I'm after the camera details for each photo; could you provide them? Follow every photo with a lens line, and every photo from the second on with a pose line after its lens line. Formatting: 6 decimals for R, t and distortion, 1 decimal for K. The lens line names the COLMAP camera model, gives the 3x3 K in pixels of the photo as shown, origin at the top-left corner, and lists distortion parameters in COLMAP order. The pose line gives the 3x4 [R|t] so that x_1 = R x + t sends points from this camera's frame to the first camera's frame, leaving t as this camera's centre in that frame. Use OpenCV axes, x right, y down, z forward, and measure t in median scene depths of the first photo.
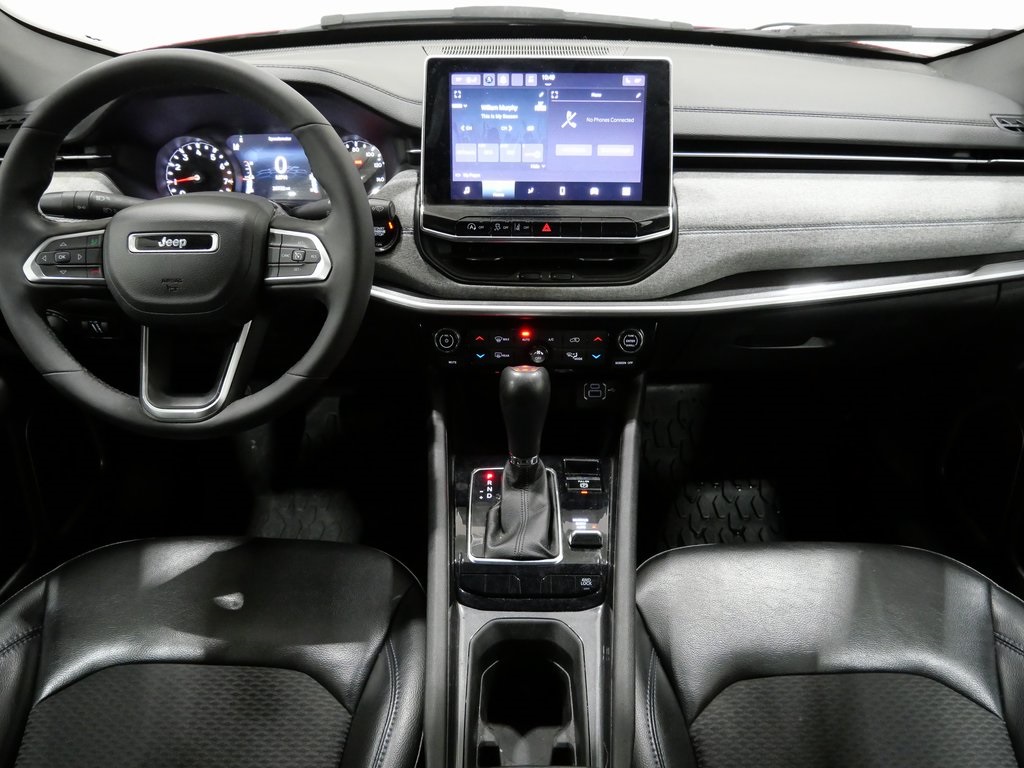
lens RADIAL K [[761.8, 0, 508.9], [0, 761.8, 392.9], [0, 0, 1]] dist [-0.045841, 0.013741]
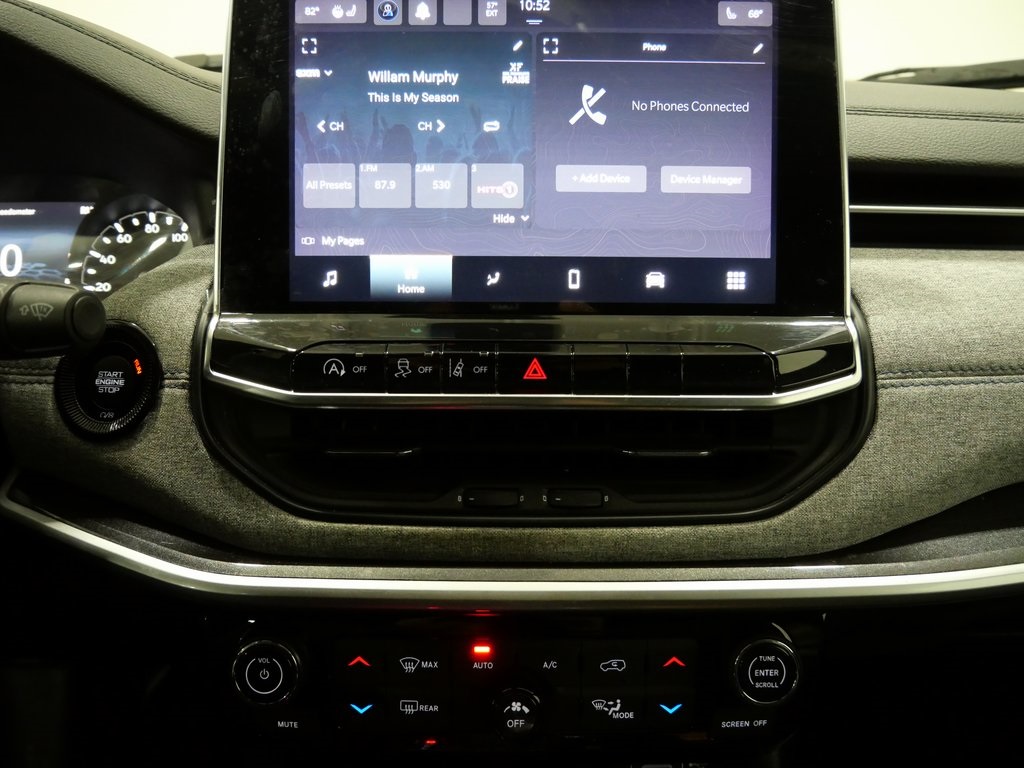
lens RADIAL K [[761.8, 0, 507.7], [0, 761.8, 379.7], [0, 0, 1]] dist [-0.045841, 0.013741]
pose [[0.999873, -0.001362, 0.015897, 0.030044], [0.004921, 0.974108, -0.226030, -0.127223], [-0.015177, 0.226080, 0.973991, 0.630847]]
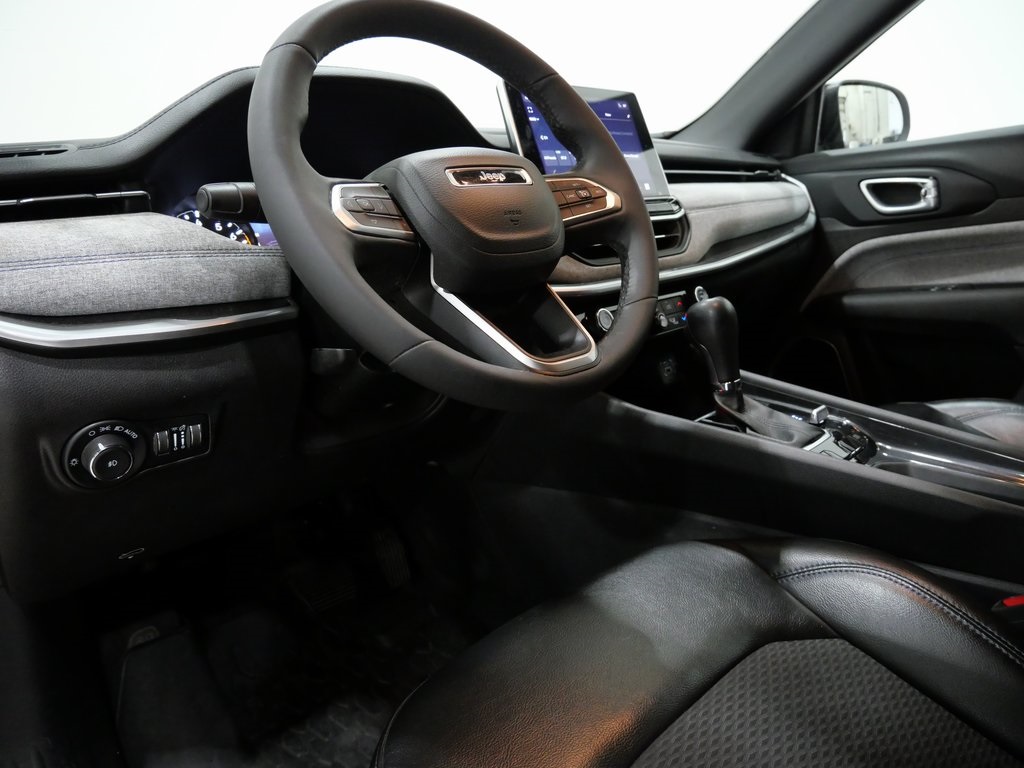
lens RADIAL K [[761.8, 0, 508.0], [0, 761.8, 386.7], [0, 0, 1]] dist [-0.045841, 0.013741]
pose [[0.688747, -0.205989, 0.695122, -0.905672], [0.464780, 0.861300, -0.205284, 0.154589], [-0.556423, 0.464468, 0.688958, 0.438687]]
